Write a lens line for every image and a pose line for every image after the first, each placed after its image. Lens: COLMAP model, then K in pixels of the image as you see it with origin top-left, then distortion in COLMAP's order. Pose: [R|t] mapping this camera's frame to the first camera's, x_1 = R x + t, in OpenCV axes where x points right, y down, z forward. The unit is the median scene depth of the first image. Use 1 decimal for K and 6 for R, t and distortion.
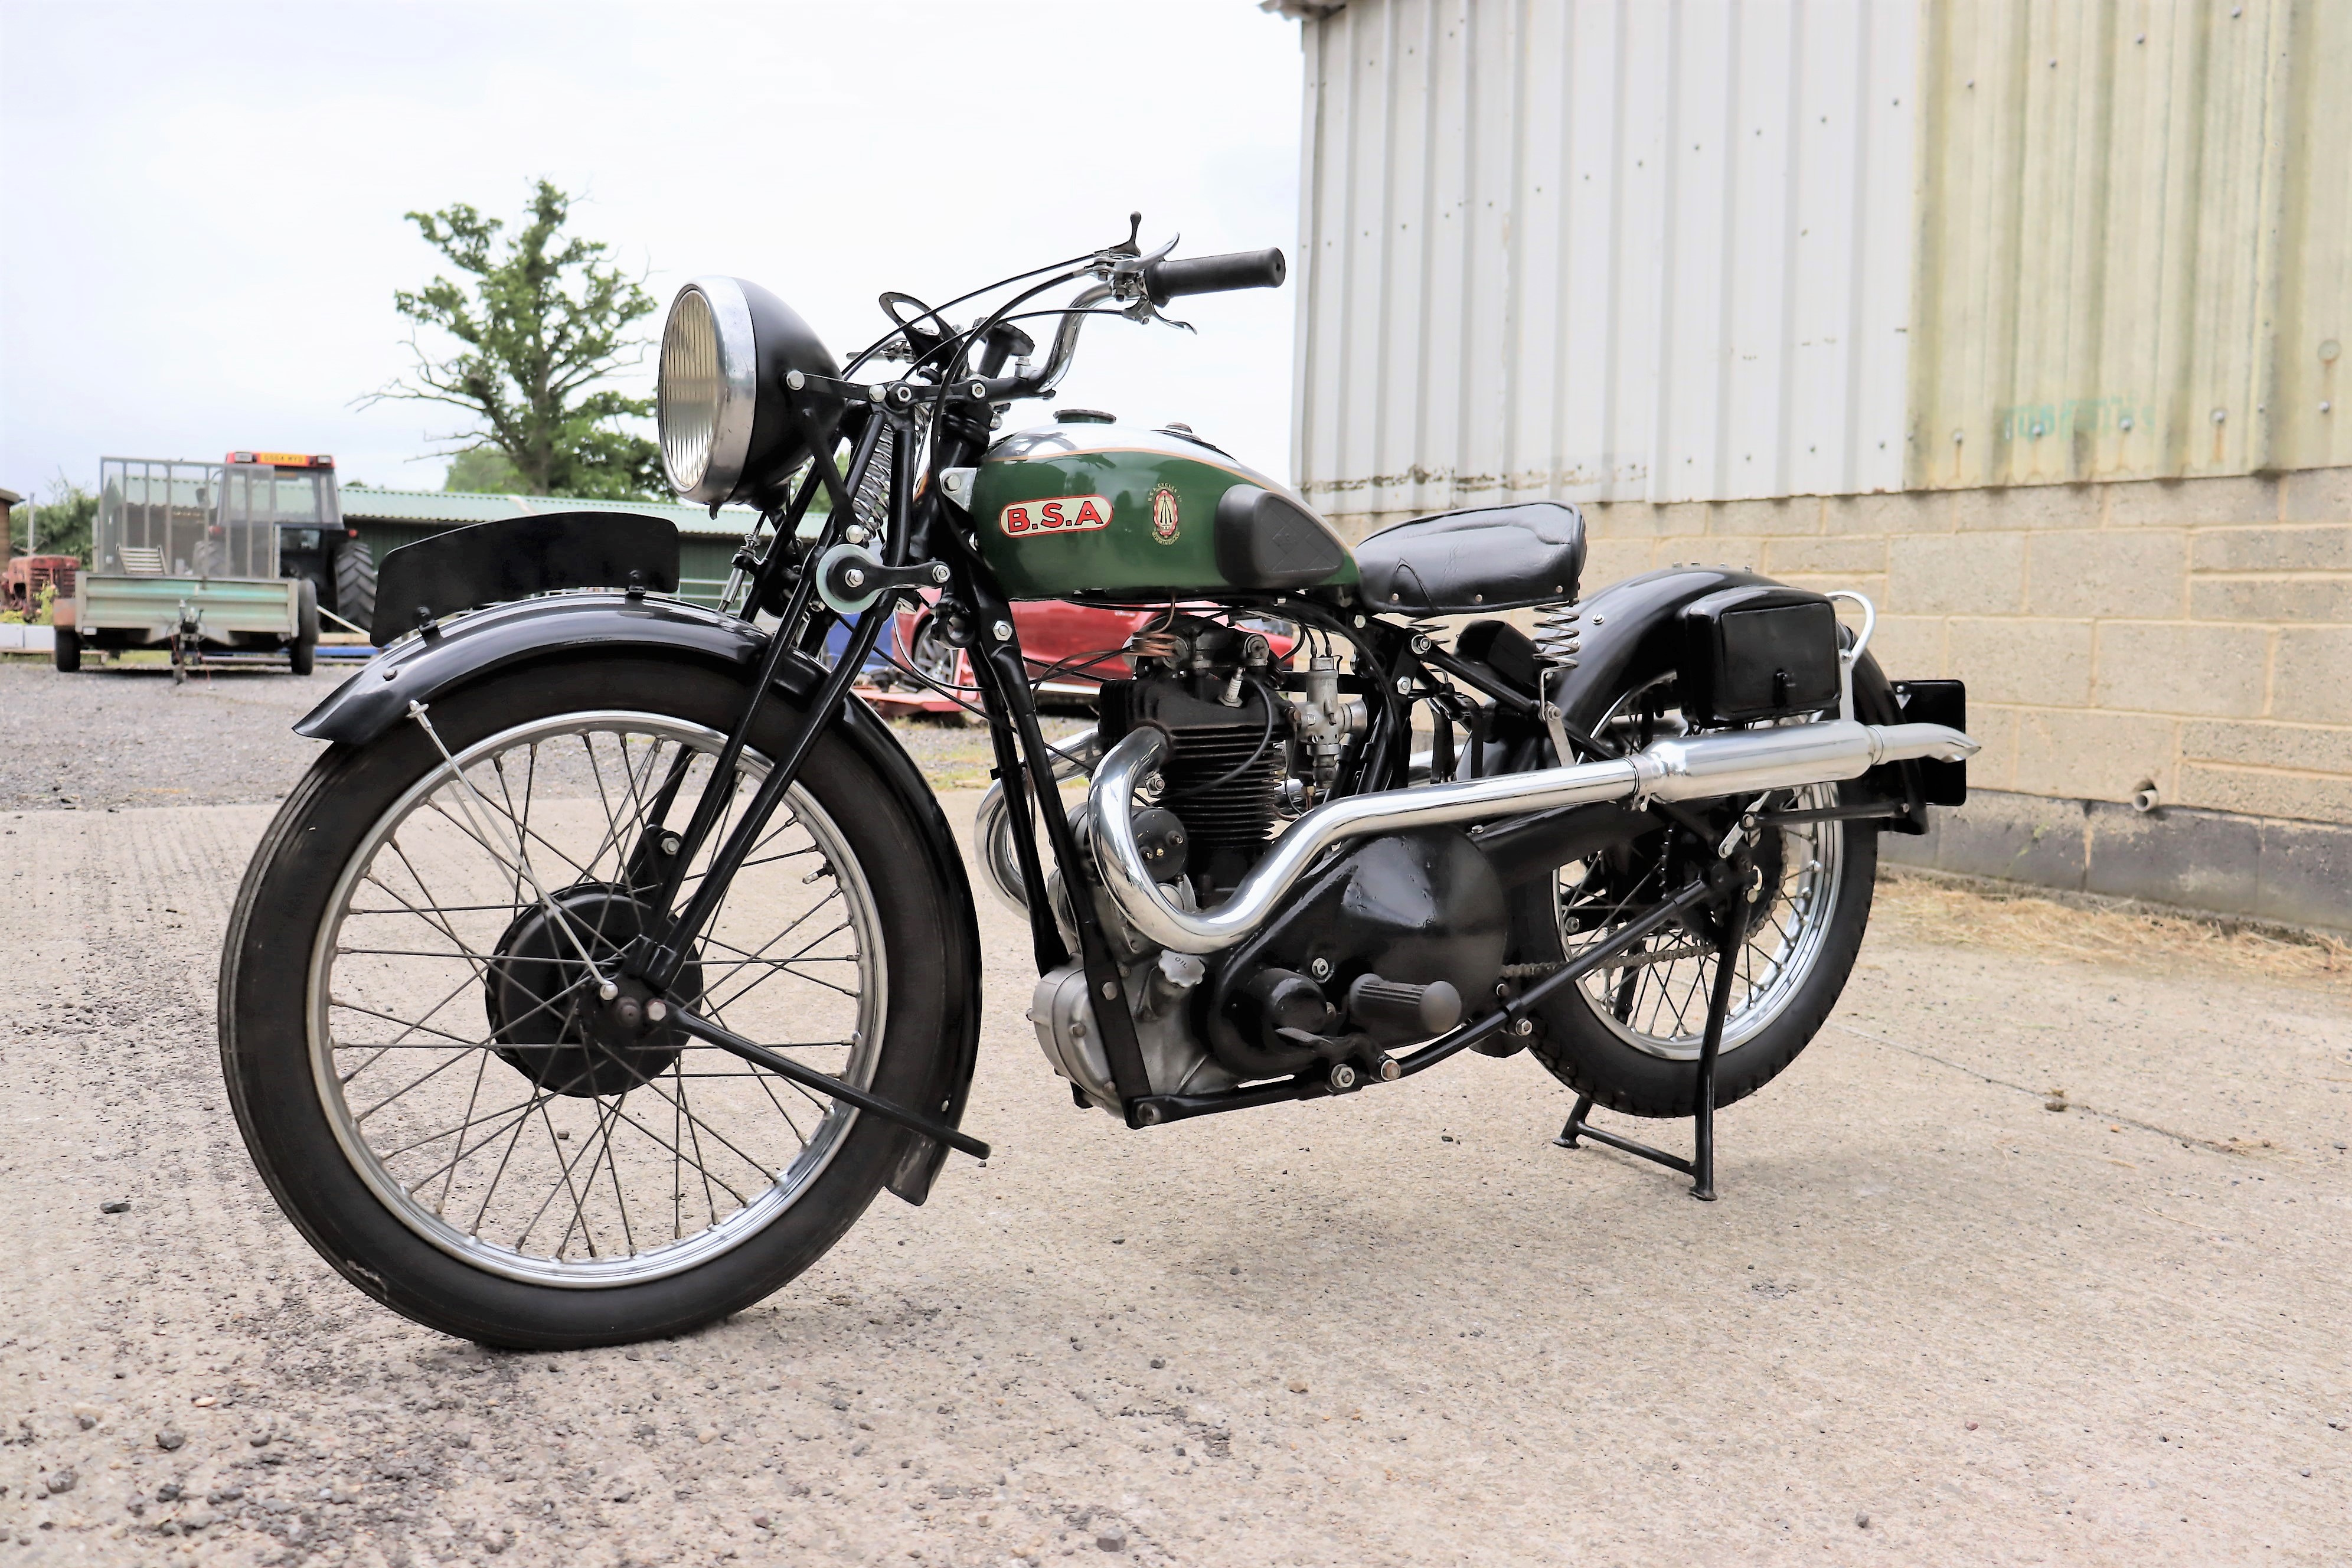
lens RADIAL K [[1930.4, 0, 1215.0], [0, 1930.4, 783.8], [0, 0, 1]] dist [-0.164881, 0.163757]
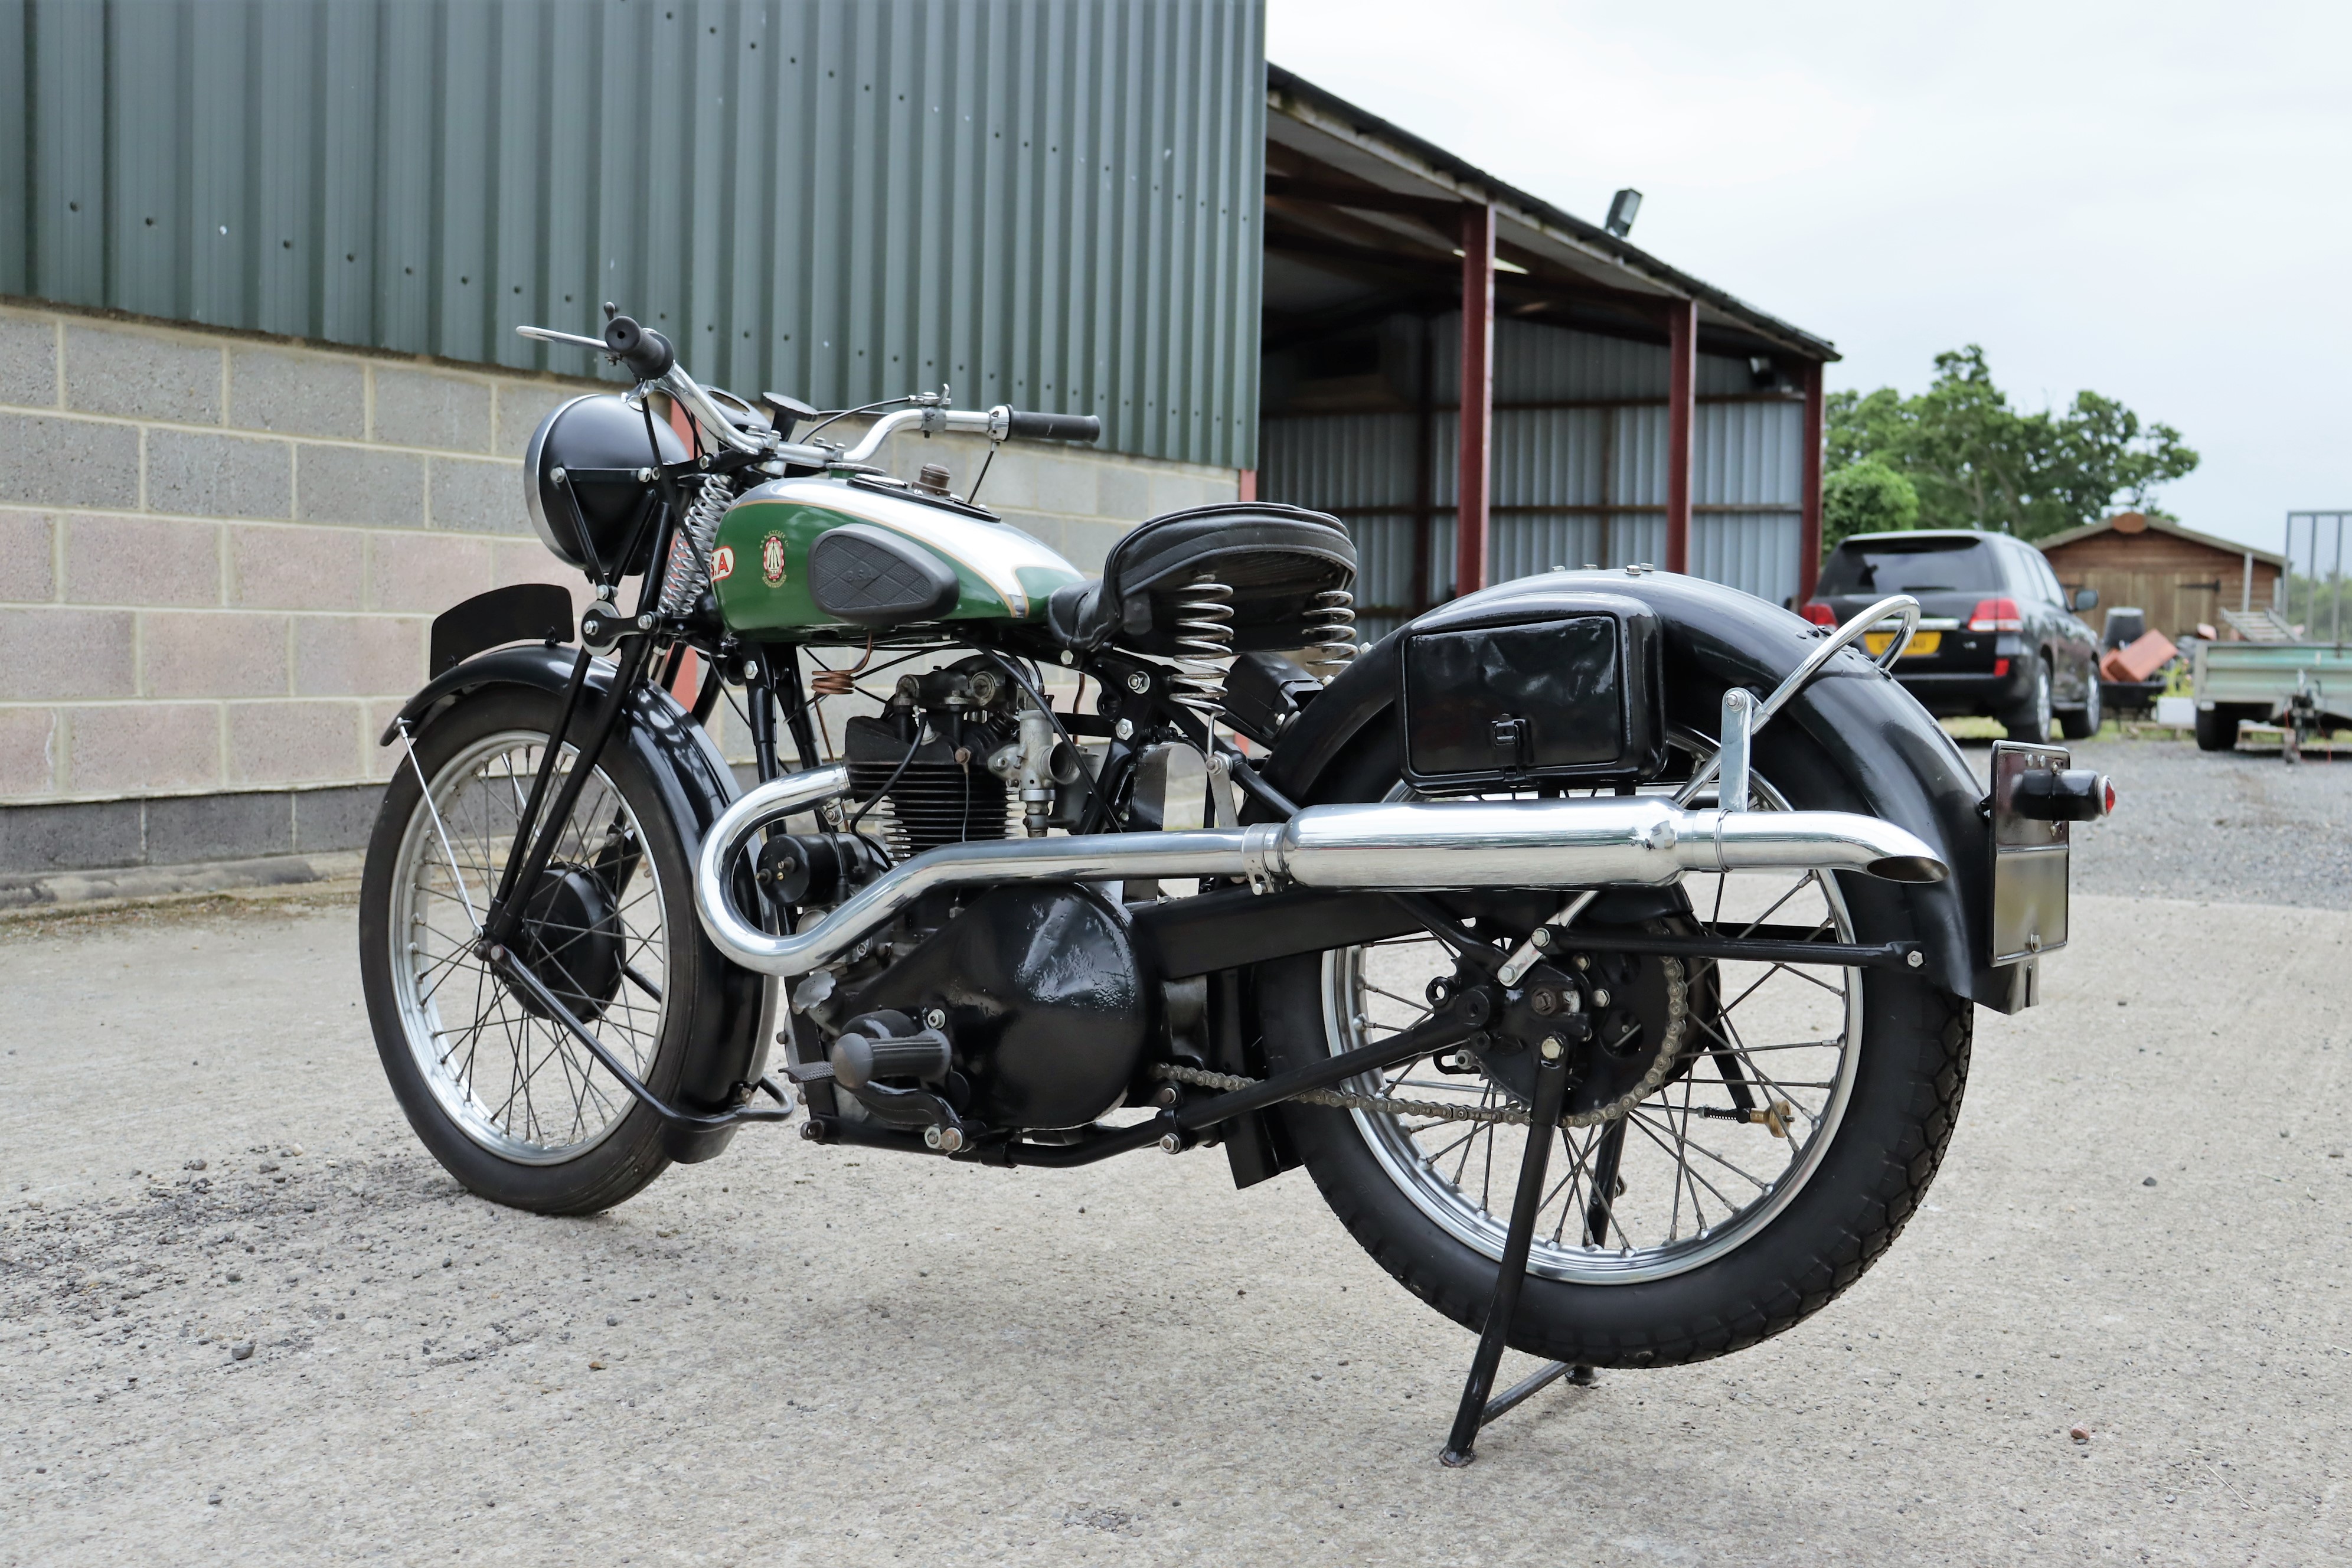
lens RADIAL K [[2225.9, 0, 1176.0], [0, 2225.9, 784.0], [0, 0, 1]] dist [-0.003916, -0.123465]
pose [[0.429665, 0.033604, -0.902363, 1.488772], [-0.078310, 0.996929, -0.000162, -0.041978], [0.899586, 0.070733, 0.430977, 0.829598]]
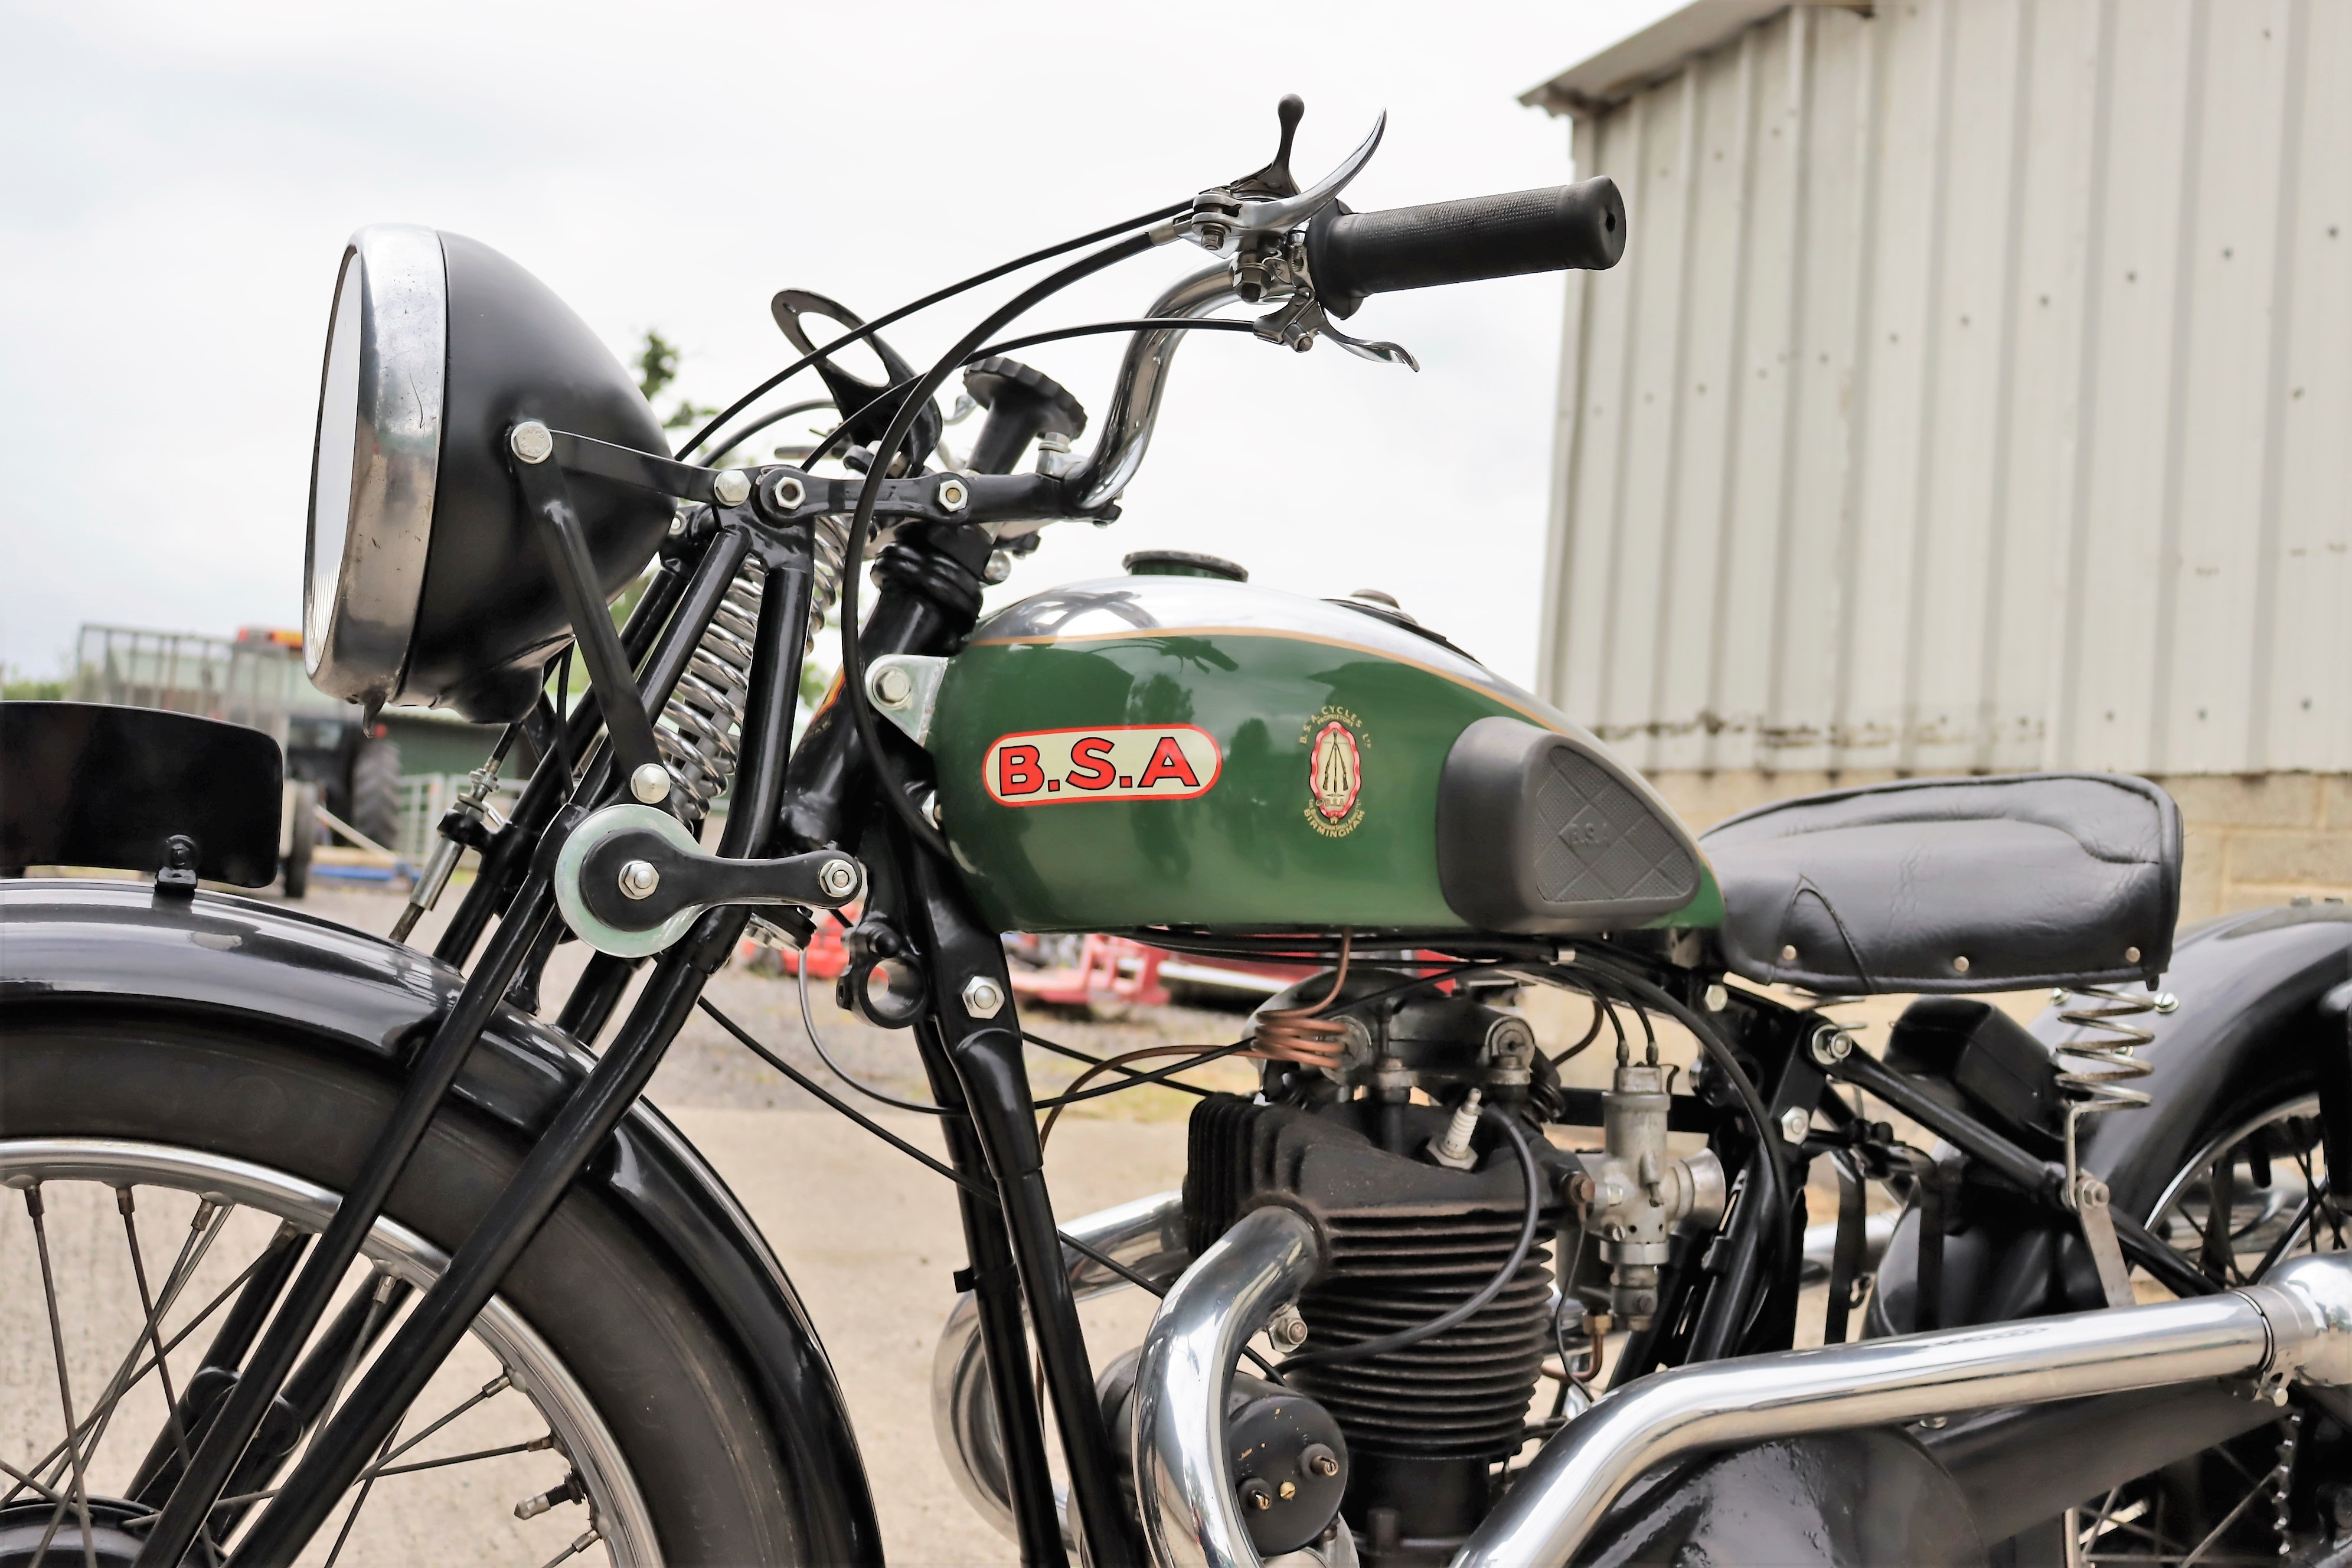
lens RADIAL K [[2353.9, 0, 1176.0], [0, 2353.9, 784.0], [0, 0, 1]] dist [-0.075367, 0.008228]
pose [[0.993356, 0.044923, -0.105953, -0.002929], [-0.058044, 0.990558, -0.124198, -0.058299], [0.099373, 0.129523, 0.986584, 0.393521]]
